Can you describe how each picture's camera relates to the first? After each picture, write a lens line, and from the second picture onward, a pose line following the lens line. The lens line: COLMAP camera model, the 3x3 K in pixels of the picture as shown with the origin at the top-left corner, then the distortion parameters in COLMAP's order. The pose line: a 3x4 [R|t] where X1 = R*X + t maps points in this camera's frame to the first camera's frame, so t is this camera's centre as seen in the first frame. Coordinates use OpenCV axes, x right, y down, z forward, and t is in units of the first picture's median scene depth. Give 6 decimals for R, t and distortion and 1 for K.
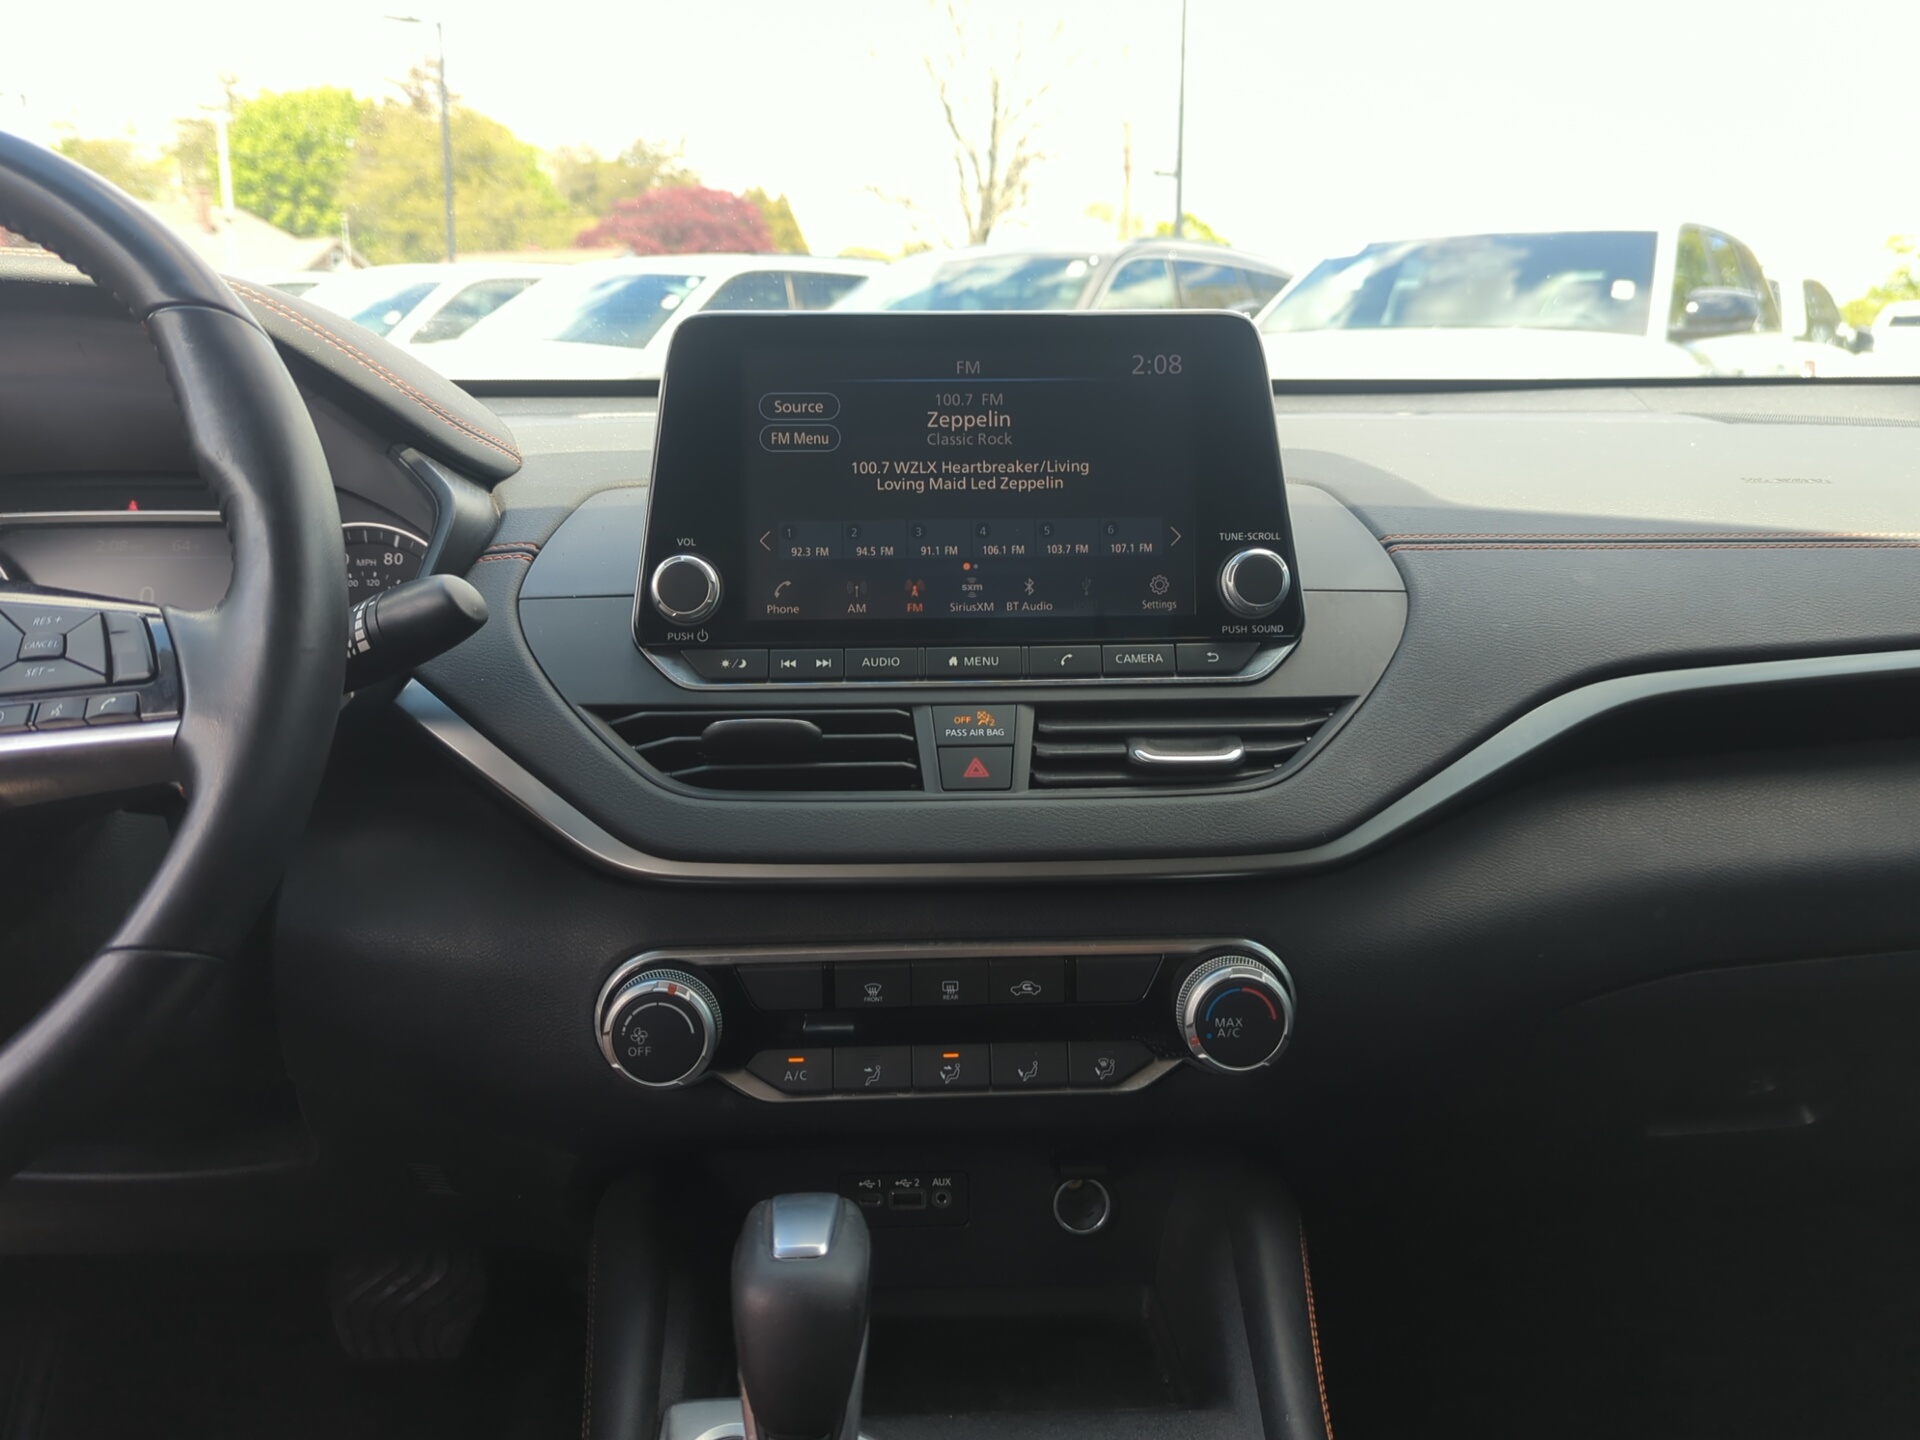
lens RADIAL K [[1554.4, 0, 976.4], [0, 1554.4, 699.9], [0, 0, 1]] dist [0.061772, -0.061476]
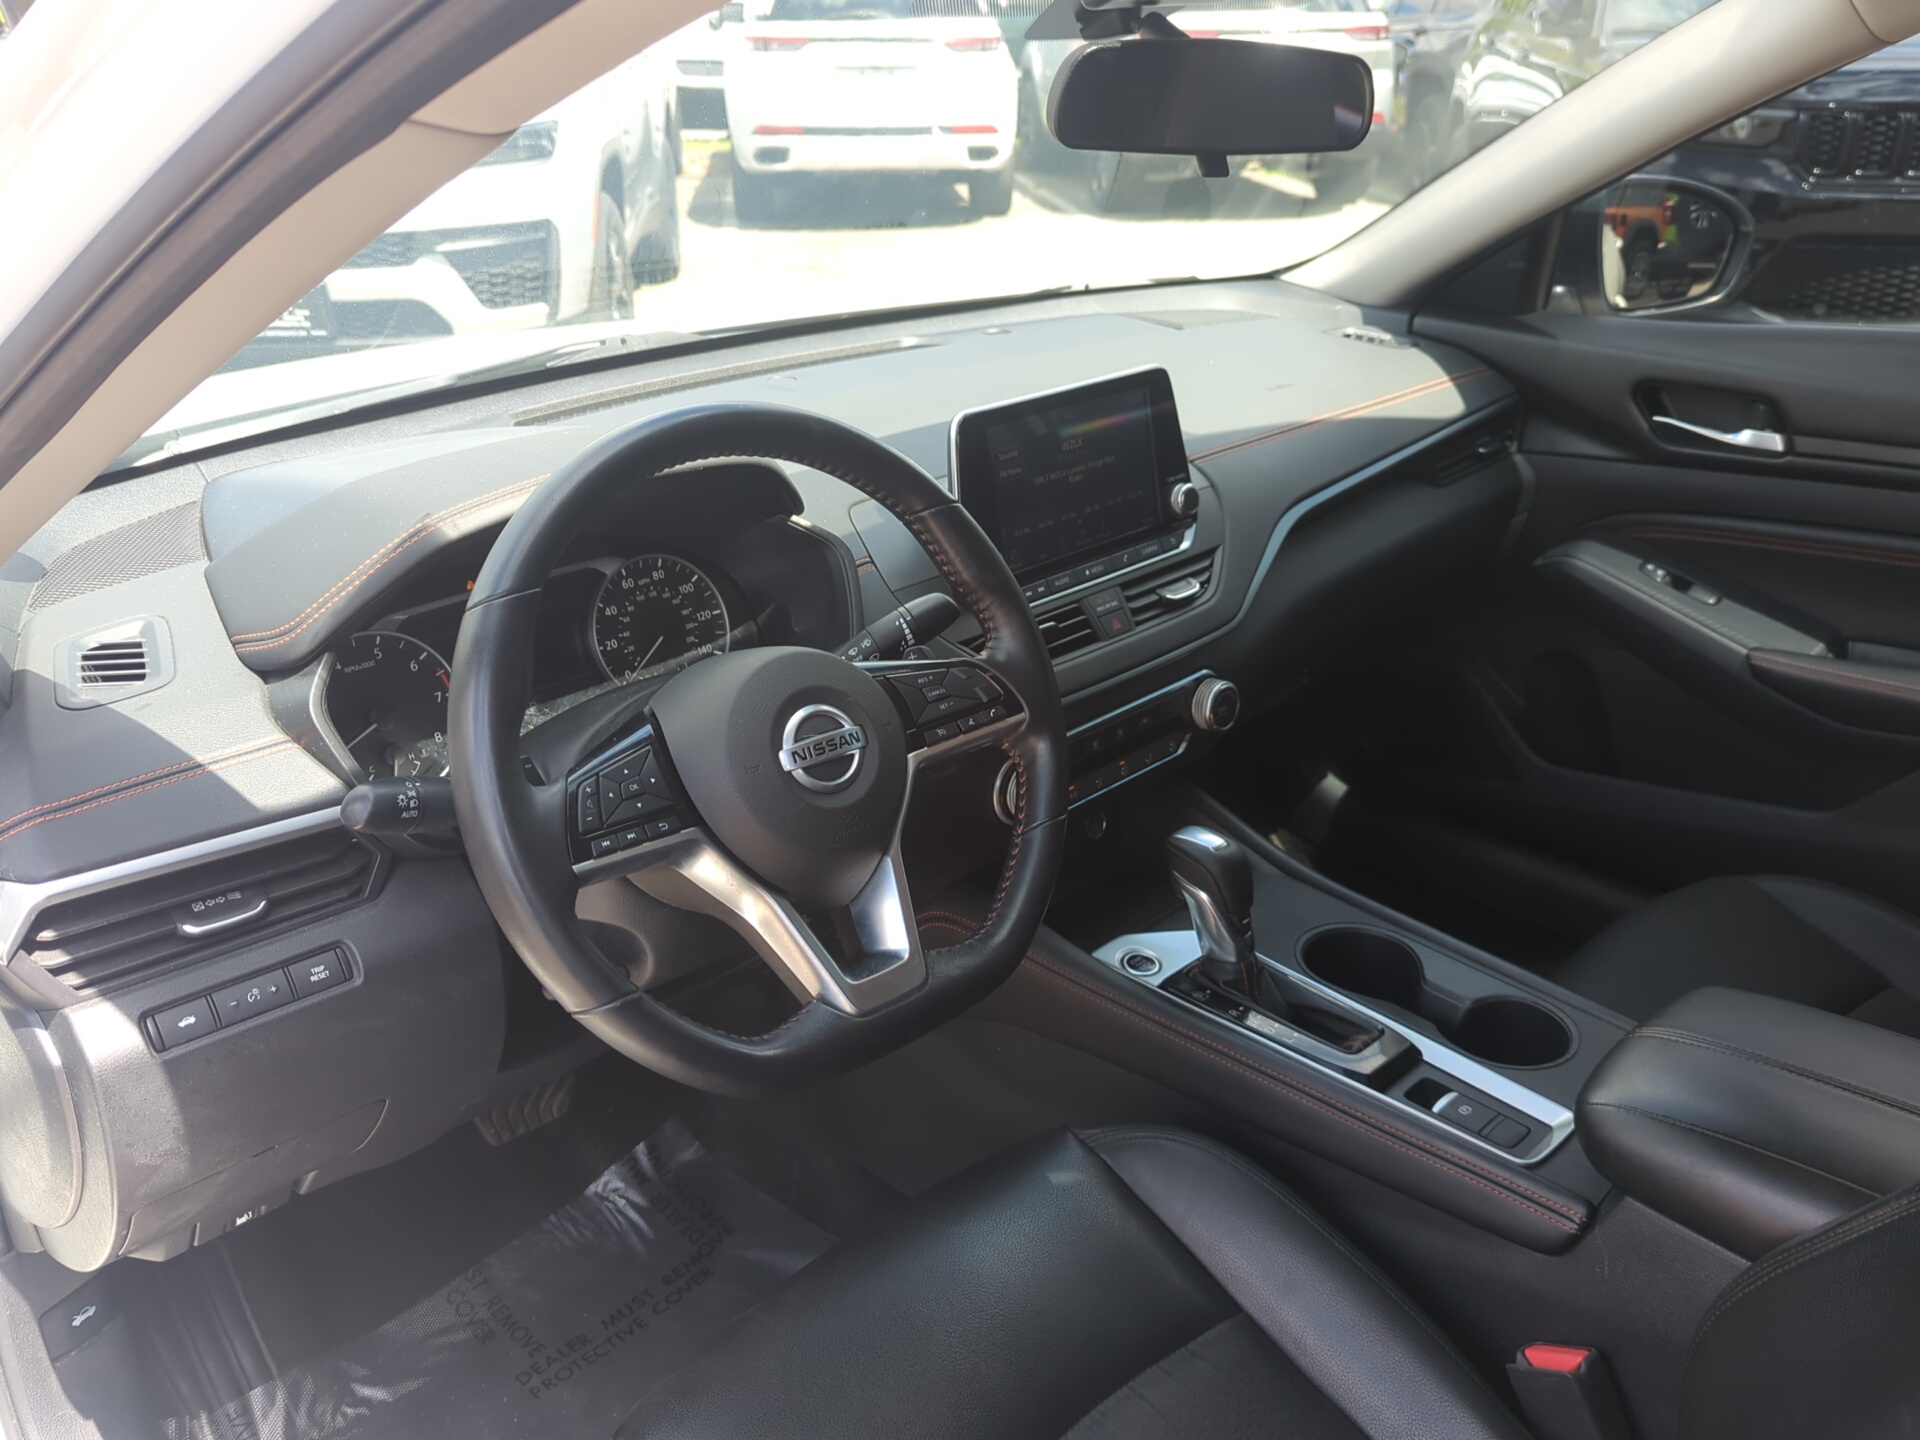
lens RADIAL K [[1555.8, 0, 975.2], [0, 1555.8, 707.0], [0, 0, 1]] dist [0.040573, -0.028892]
pose [[0.743156, -0.276841, 0.609162, -1.332720], [0.138211, 0.954273, 0.265068, -0.393982], [-0.654688, -0.112794, 0.747436, -0.371296]]
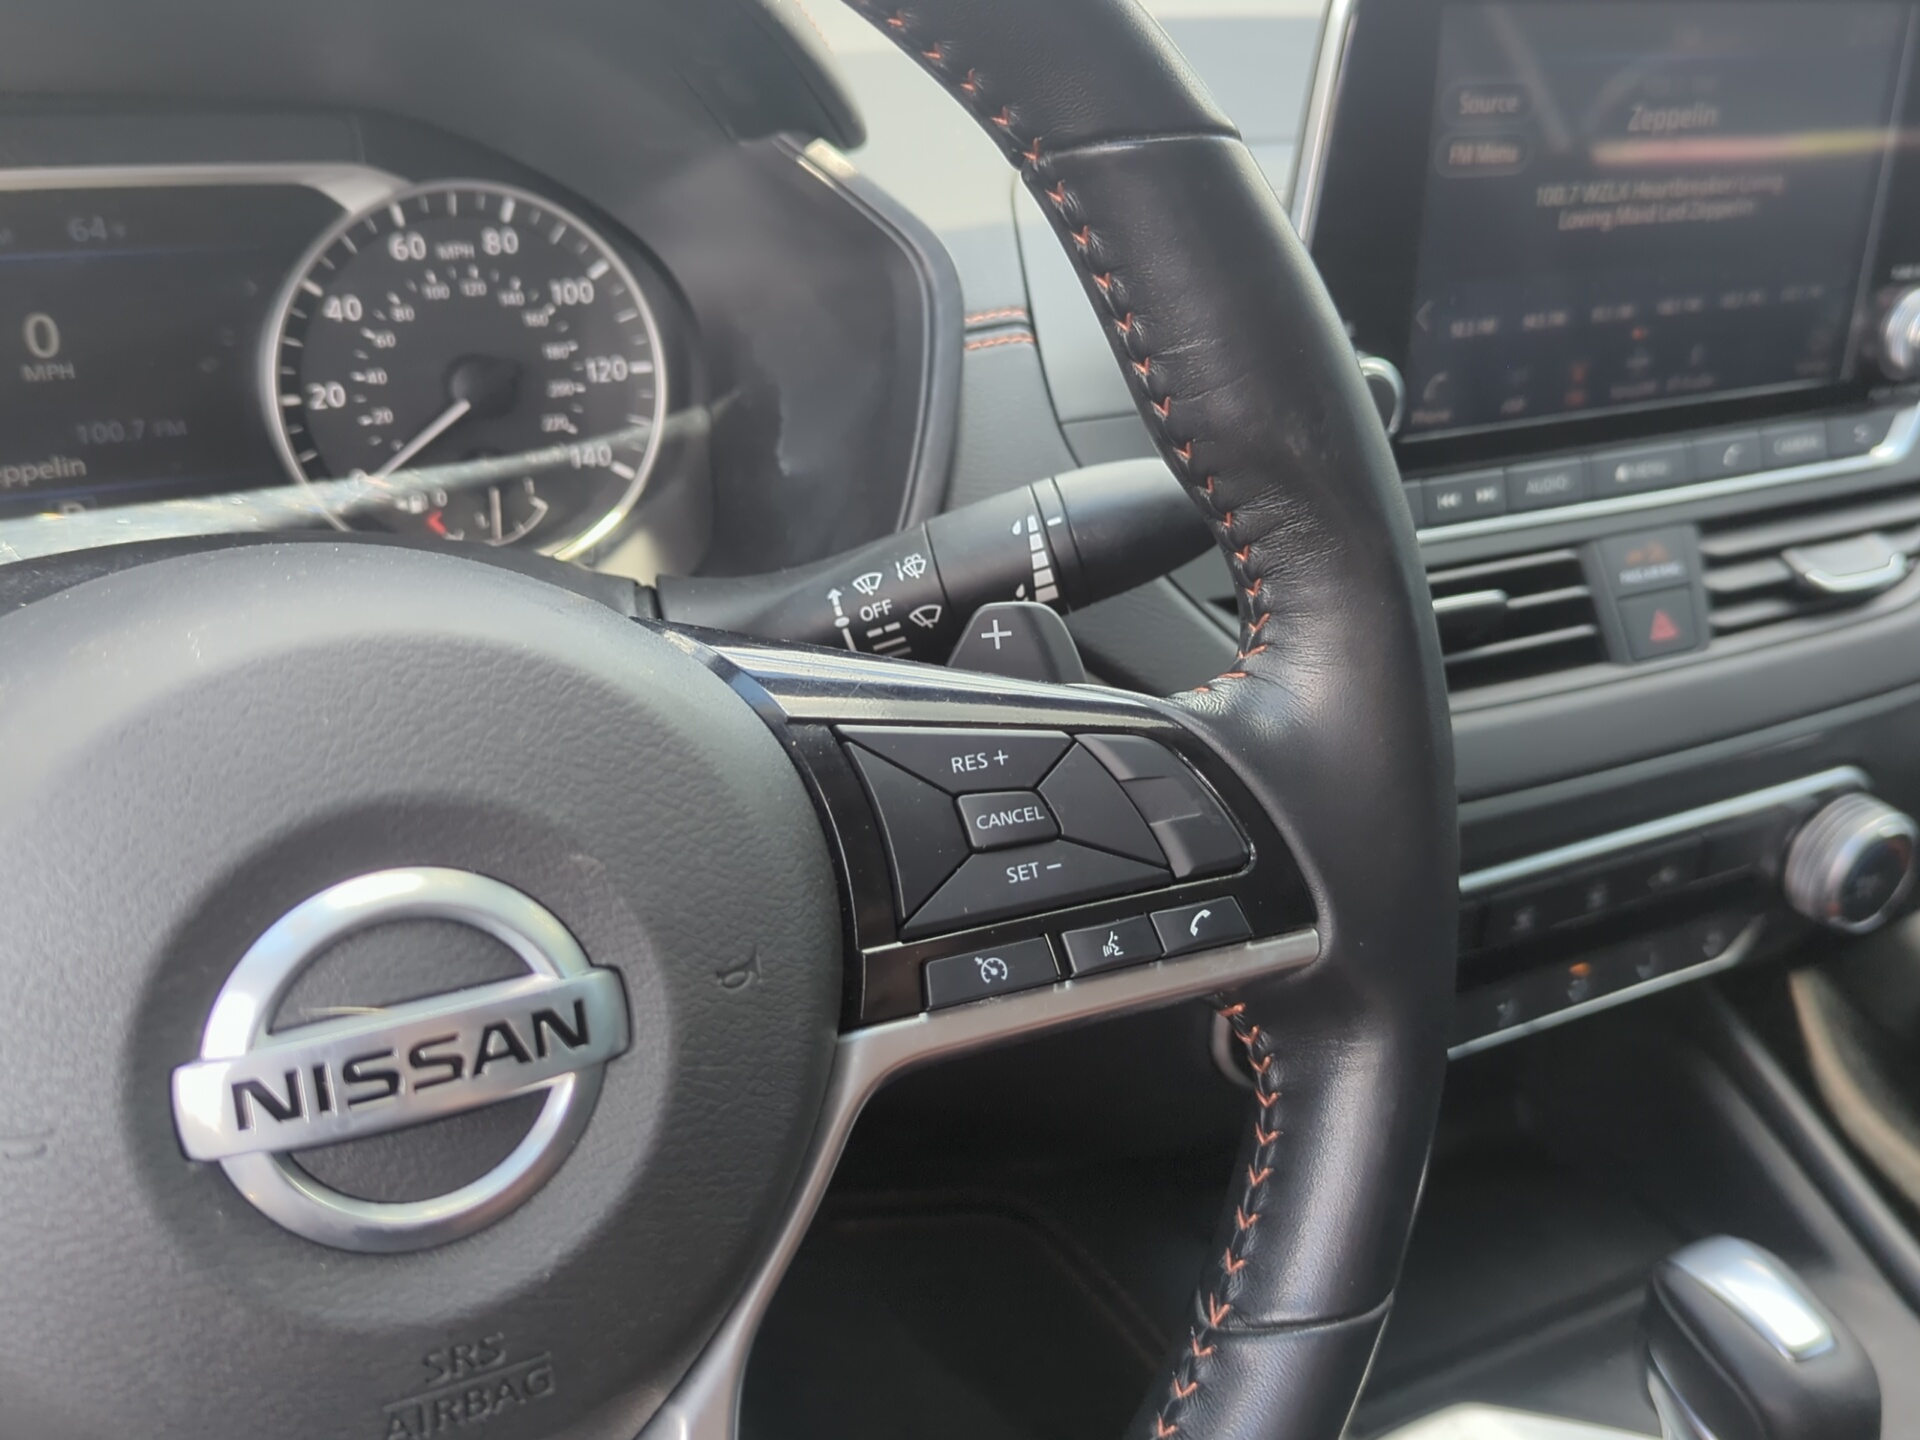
lens RADIAL K [[1953.0, 0, 974.6], [0, 1953.0, 692.8], [0, 0, 1]] dist [0.004460, 0.000000]
pose [[0.890673, -0.137767, 0.433269, -0.679042], [-0.028408, 0.934257, 0.355466, -0.239832], [-0.453756, -0.328913, 0.828204, 0.353043]]
